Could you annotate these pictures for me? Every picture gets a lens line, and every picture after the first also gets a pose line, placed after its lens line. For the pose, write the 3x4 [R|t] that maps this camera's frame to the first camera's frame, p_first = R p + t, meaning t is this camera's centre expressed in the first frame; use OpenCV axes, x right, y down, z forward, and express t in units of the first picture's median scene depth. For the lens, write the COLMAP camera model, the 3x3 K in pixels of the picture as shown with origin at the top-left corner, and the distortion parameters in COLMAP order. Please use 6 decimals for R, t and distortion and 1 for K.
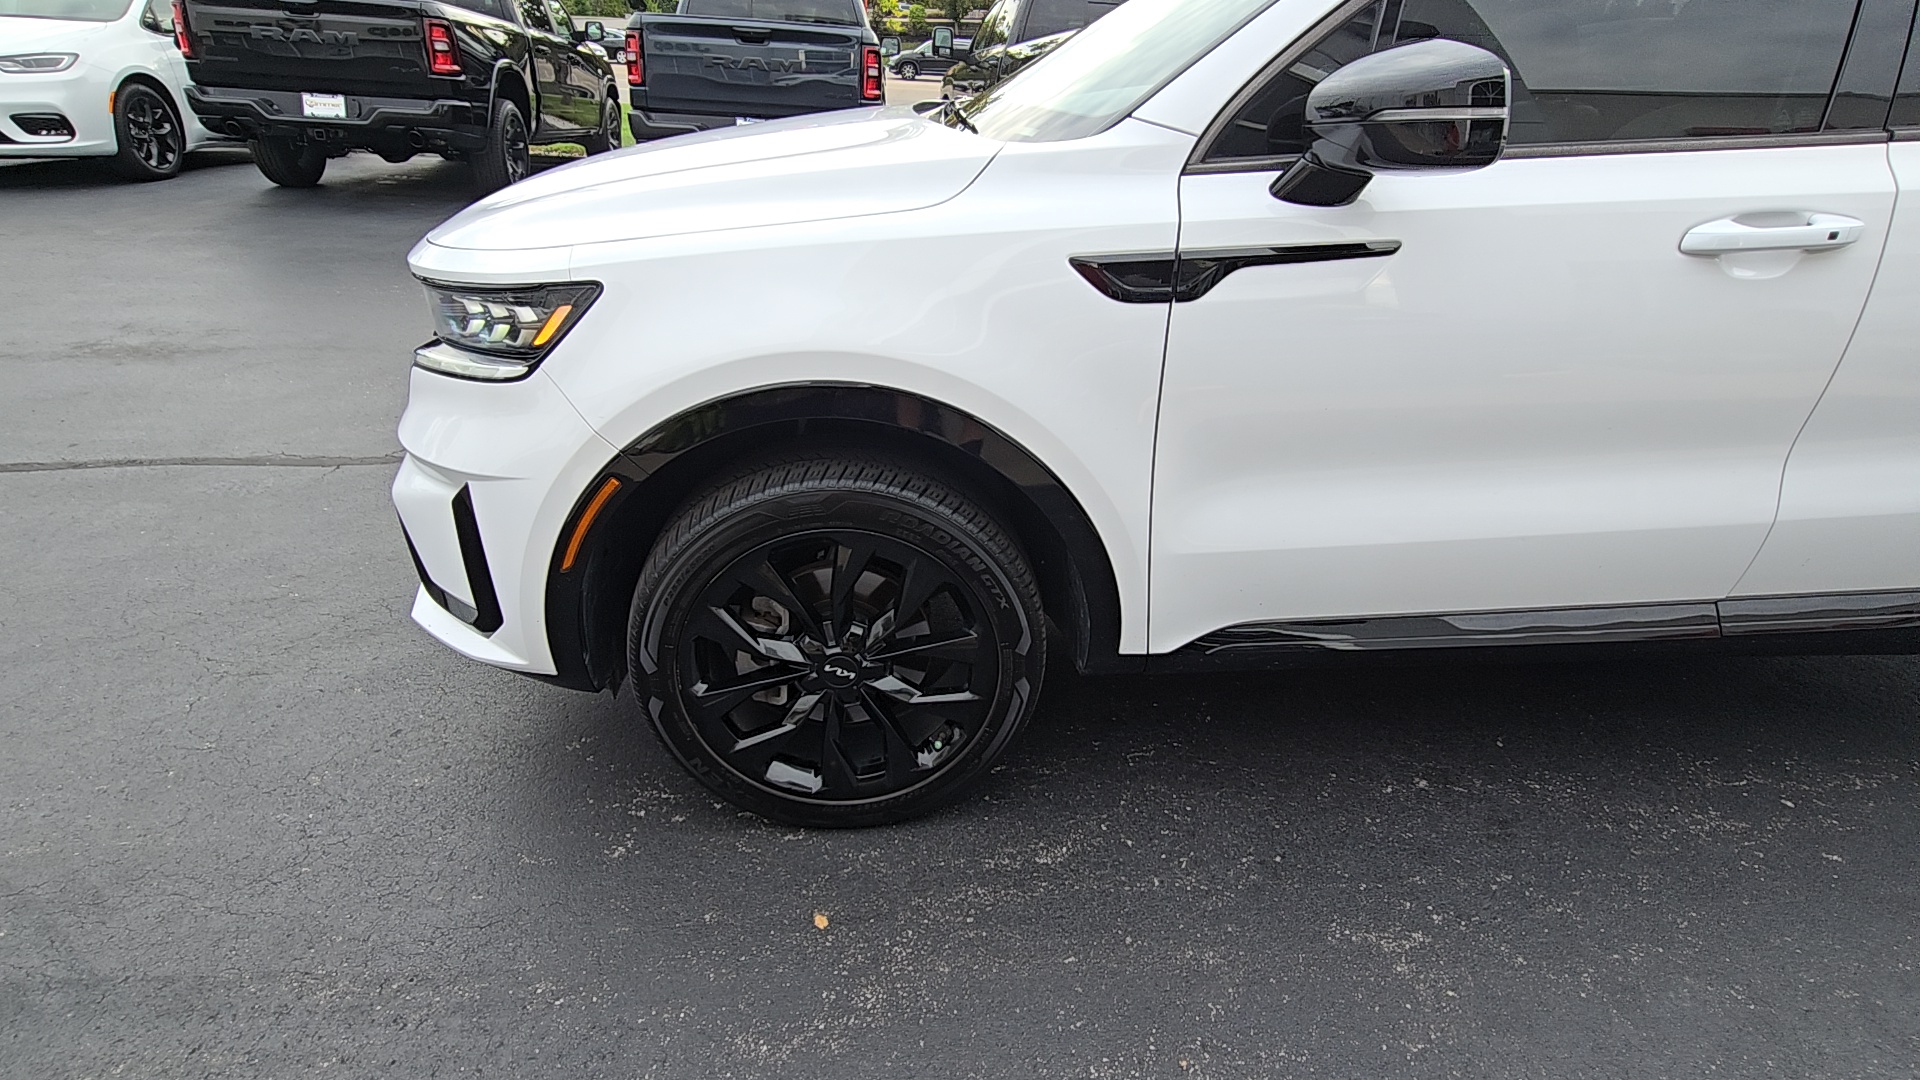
lens RADIAL K [[969.8, 0, 948.8], [0, 969.8, 545.3], [0, 0, 1]] dist [-0.002372, 0.001135]
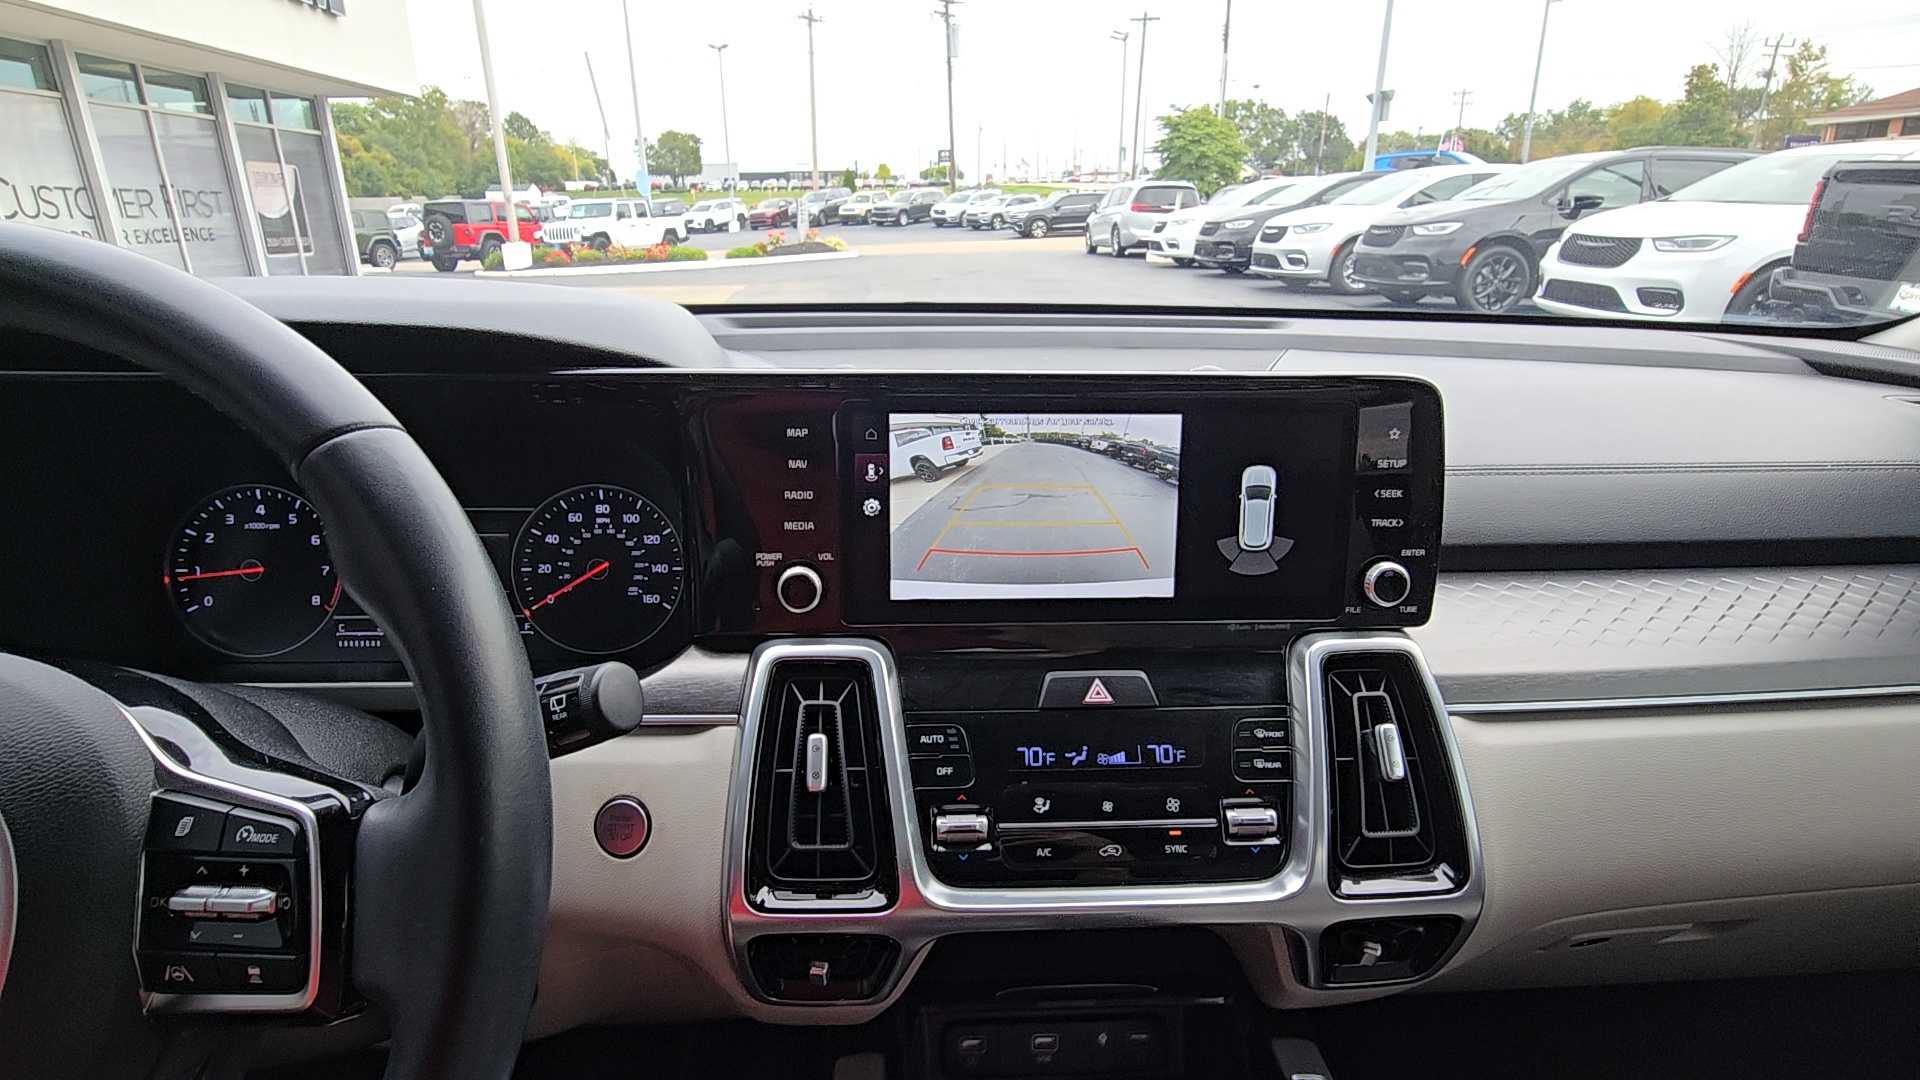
lens RADIAL K [[969.8, 0, 950.3], [0, 969.8, 539.8], [0, 0, 1]] dist [-0.002372, 0.001135]
pose [[0.010419, 0.304805, -0.952358, 0.543706], [-0.462050, 0.846103, 0.265743, -0.554526], [0.886793, 0.437268, 0.149651, 1.121891]]
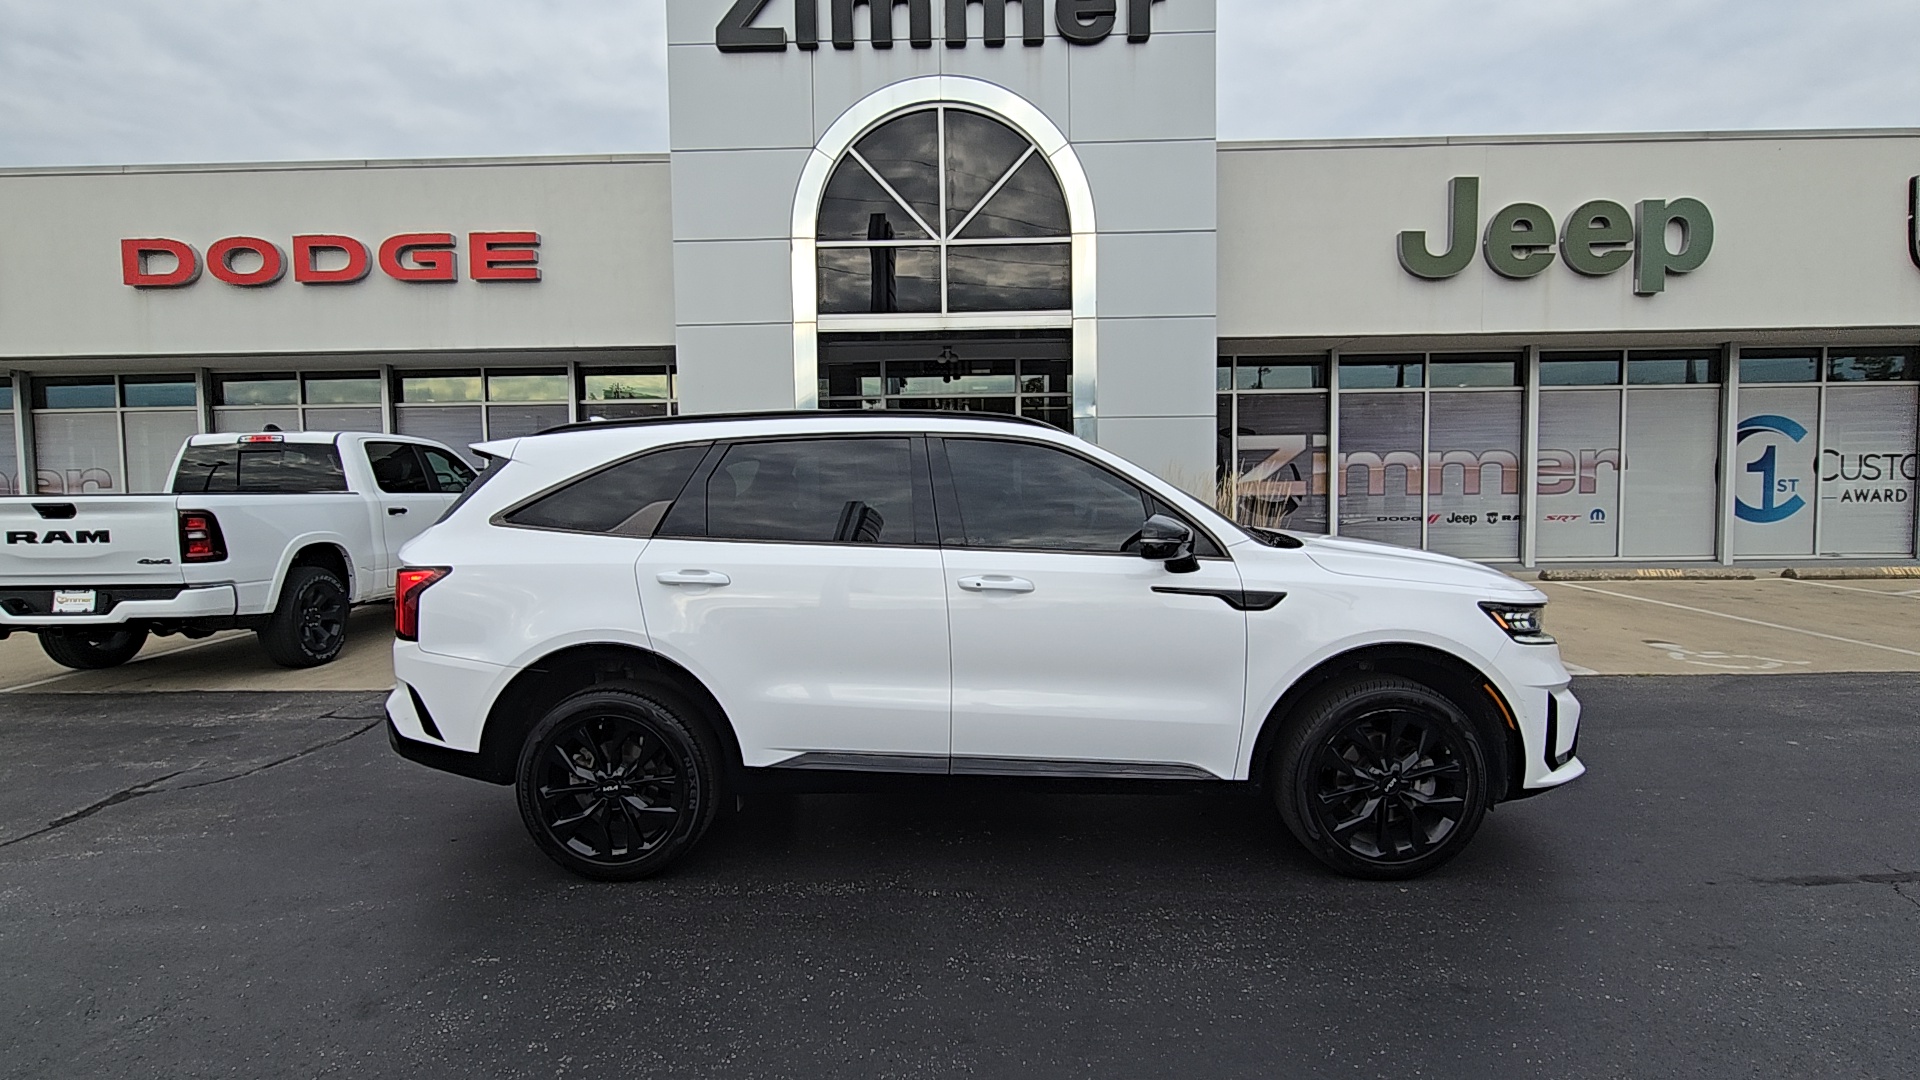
lens RADIAL K [[969.8, 0, 952.0], [0, 969.8, 545.3], [0, 0, 1]] dist [-0.002372, 0.001135]
pose [[-0.996433, -0.005095, 0.084235, 0.541074], [0.039617, 0.853106, 0.520231, -1.752352], [-0.074512, 0.521712, -0.849861, 3.248411]]
